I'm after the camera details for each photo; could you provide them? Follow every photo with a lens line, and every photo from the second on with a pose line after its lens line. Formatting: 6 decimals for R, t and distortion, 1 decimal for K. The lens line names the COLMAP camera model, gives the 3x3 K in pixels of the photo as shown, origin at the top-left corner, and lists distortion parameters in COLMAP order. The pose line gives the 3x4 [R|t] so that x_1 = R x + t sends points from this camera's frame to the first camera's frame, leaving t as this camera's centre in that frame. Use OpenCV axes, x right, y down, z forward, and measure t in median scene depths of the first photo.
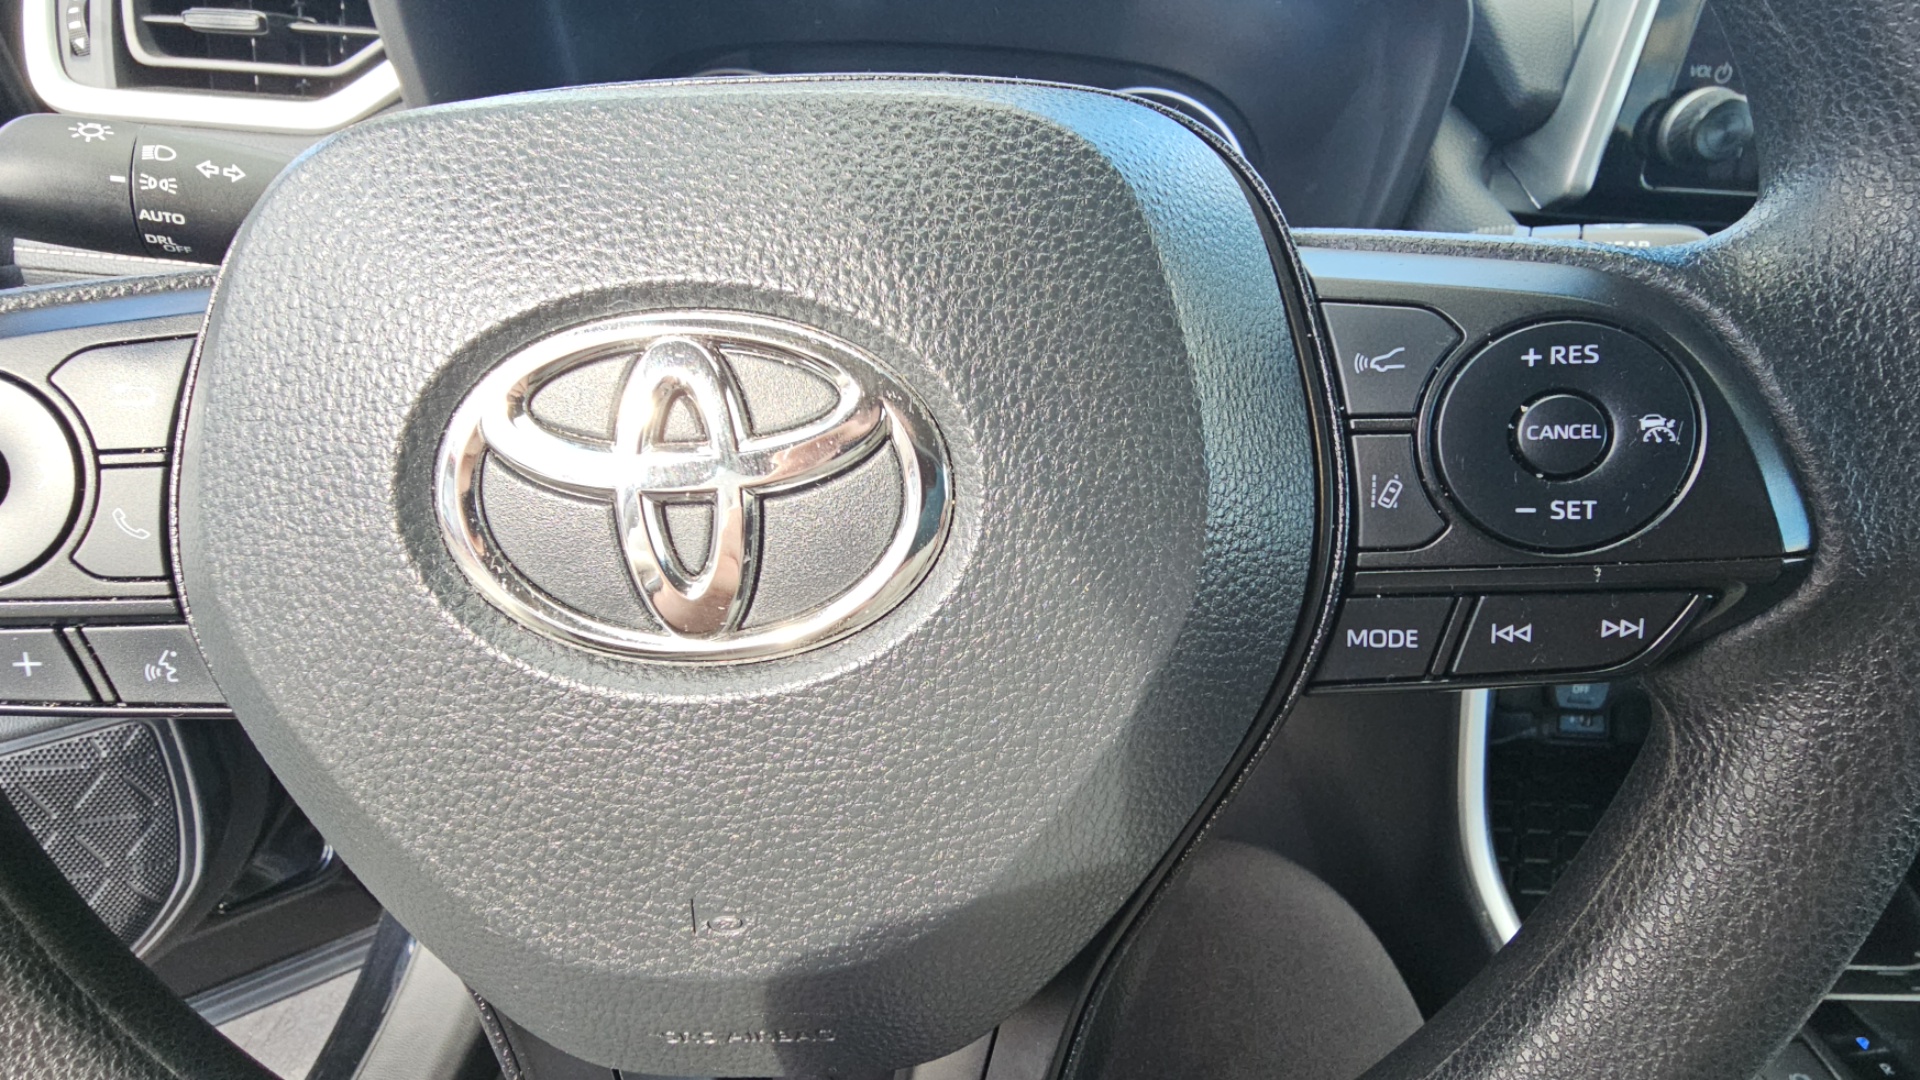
lens RADIAL K [[860.4, 0, 965.5], [0, 860.4, 543.4], [0, 0, 1]] dist [0.009304, -0.007275]
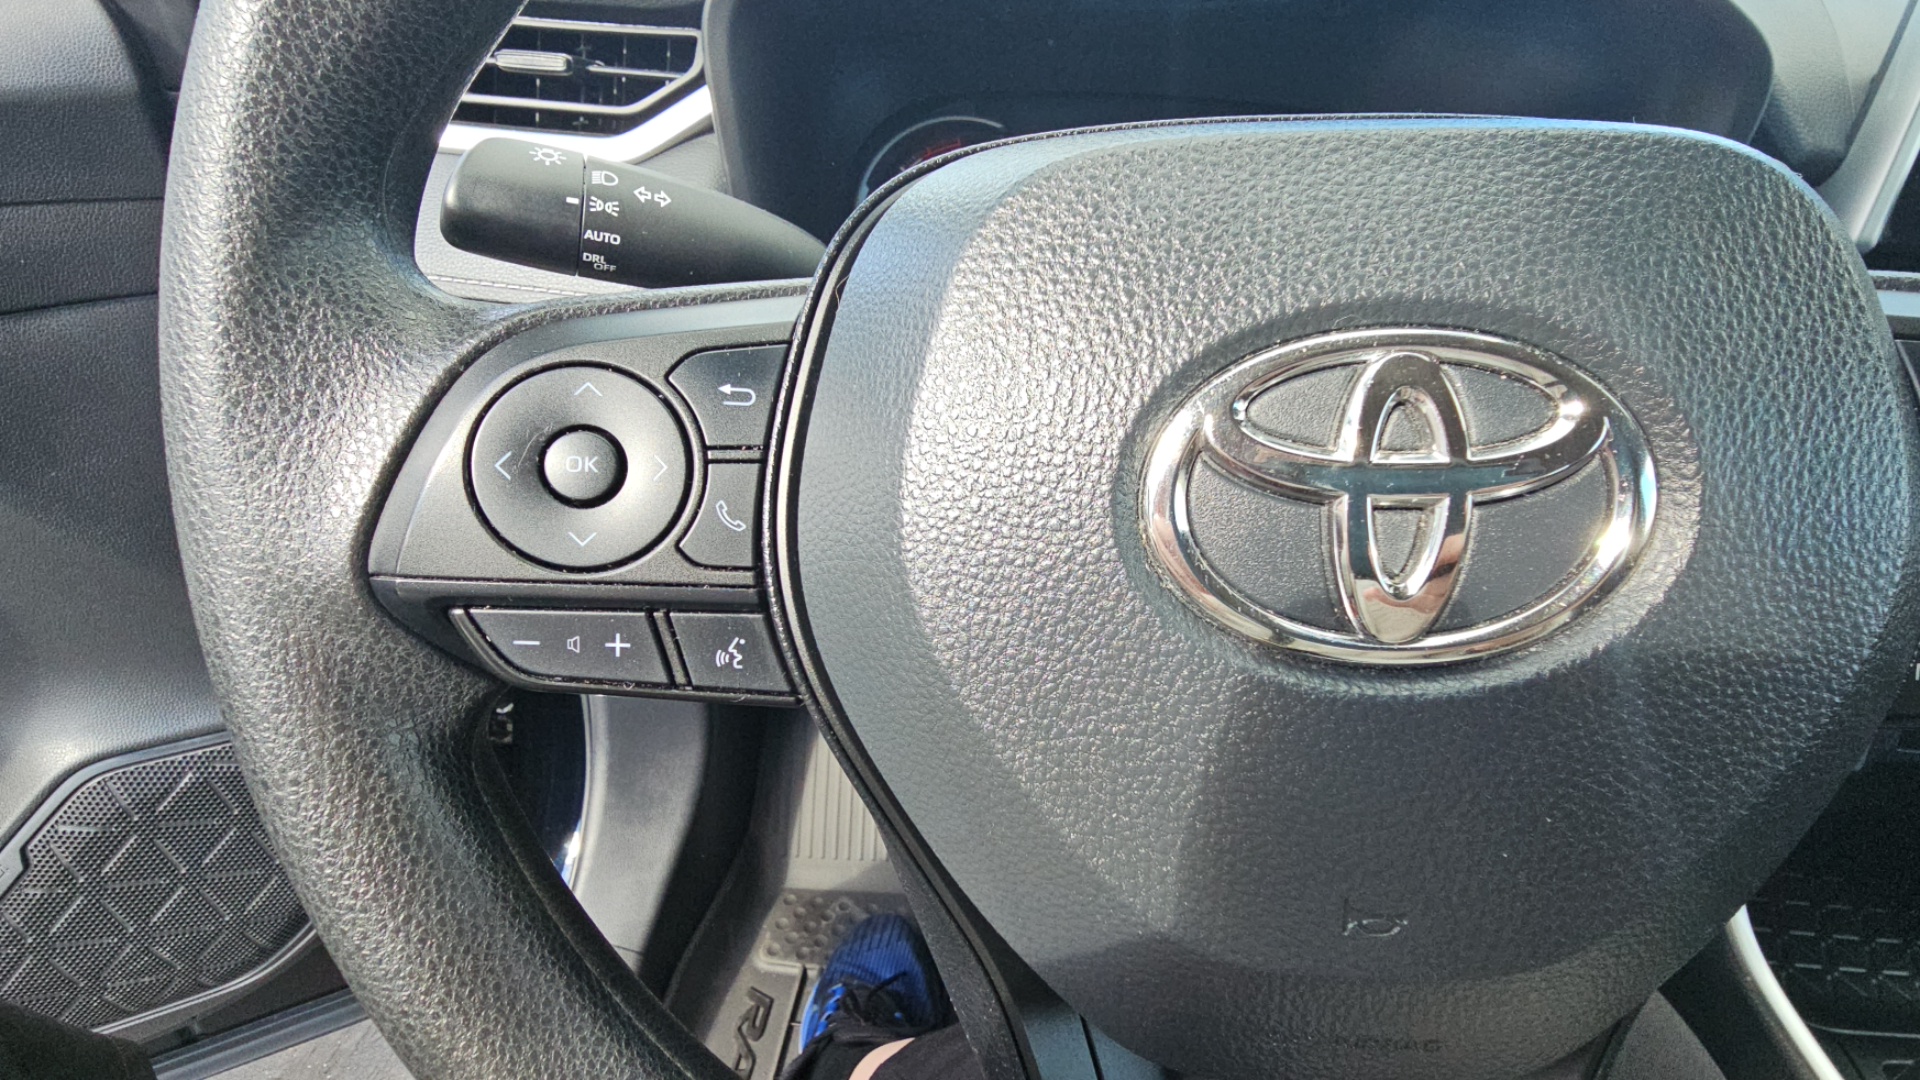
lens RADIAL K [[860.4, 0, 972.1], [0, 860.4, 537.9], [0, 0, 1]] dist [0.009304, -0.007275]
pose [[0.998730, 0.034178, -0.037022, -0.433310], [-0.036077, 0.998000, -0.051917, 0.033429], [0.035173, 0.053186, 0.997965, -0.031573]]
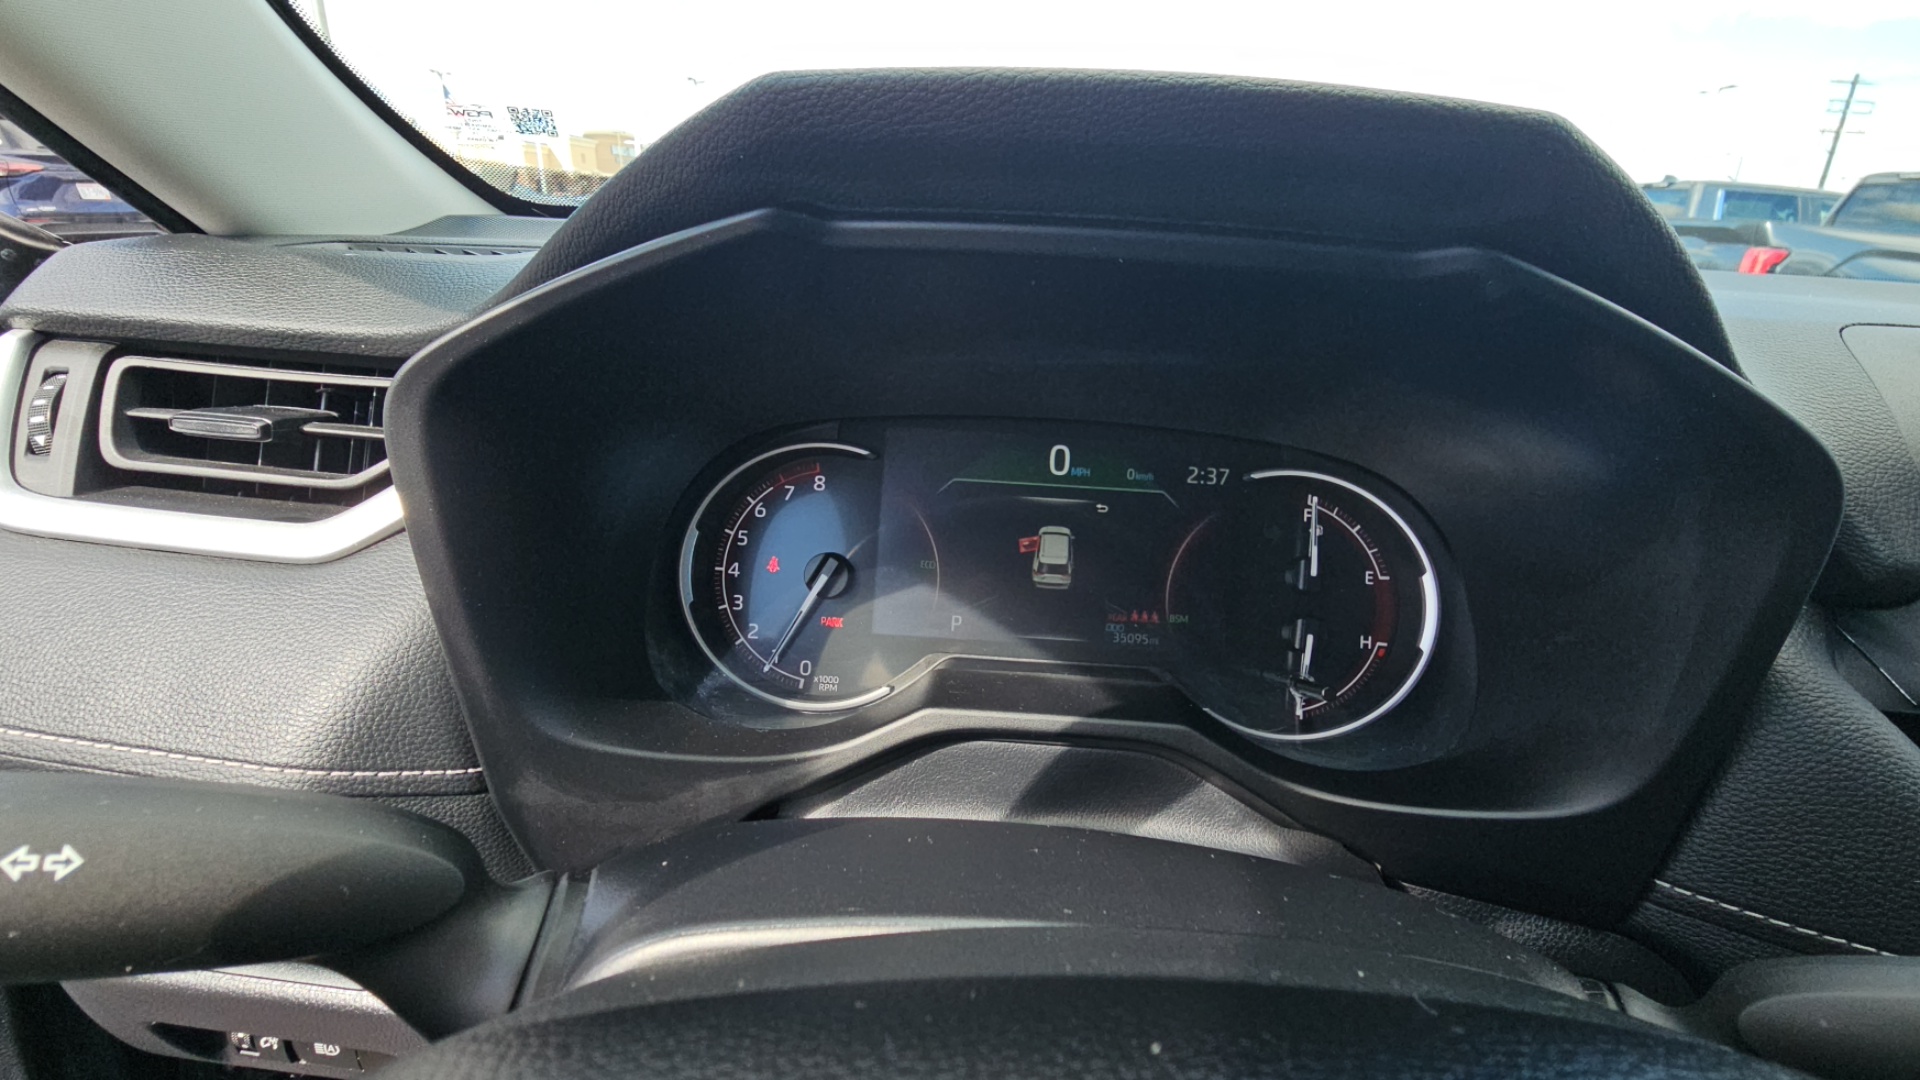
lens RADIAL K [[860.4, 0, 982.1], [0, 860.4, 549.2], [0, 0, 1]] dist [0.009304, -0.007275]
pose [[0.999796, 0.018370, -0.008368, -0.216227], [-0.019758, 0.975448, -0.219344, -0.551527], [0.004133, 0.219465, 0.975612, 0.387933]]
